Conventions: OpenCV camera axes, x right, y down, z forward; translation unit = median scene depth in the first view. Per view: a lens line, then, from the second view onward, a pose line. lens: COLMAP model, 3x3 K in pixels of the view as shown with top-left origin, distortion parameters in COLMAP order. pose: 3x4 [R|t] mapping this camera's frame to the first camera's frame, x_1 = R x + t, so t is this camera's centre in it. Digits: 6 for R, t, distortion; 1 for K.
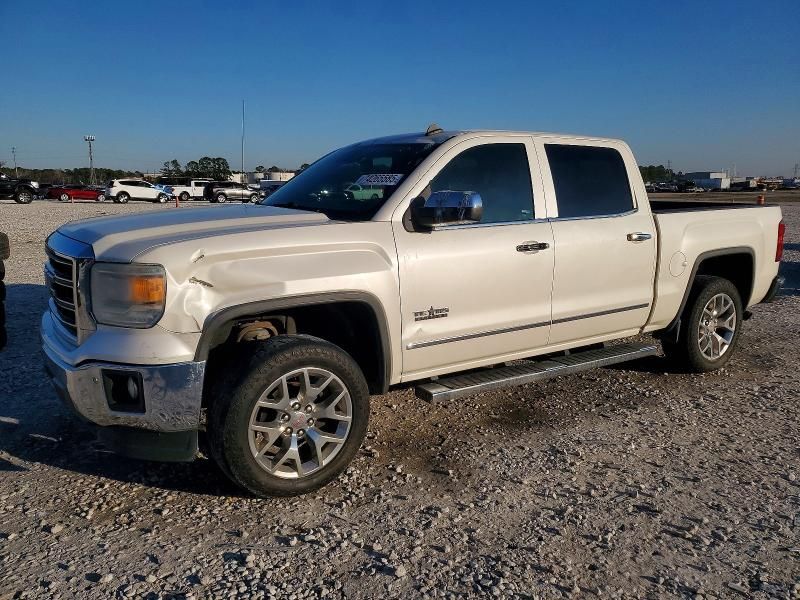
lens RADIAL K [[648.7, 0, 398.6], [0, 648.7, 298.5], [0, 0, 1]] dist [0.005962, 0.005881]
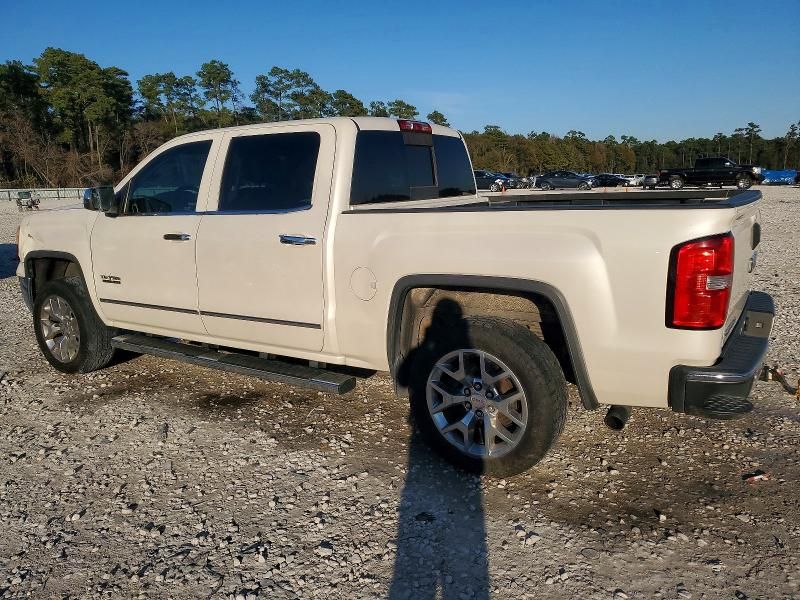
lens RADIAL K [[648.7, 0, 398.6], [0, 648.7, 298.5], [0, 0, 1]] dist [0.005962, 0.005881]
pose [[0.386174, 0.157198, -0.908933, 1.271809], [-0.136040, 0.984303, 0.112434, -0.142155], [0.912339, 0.080232, 0.401497, 0.855104]]
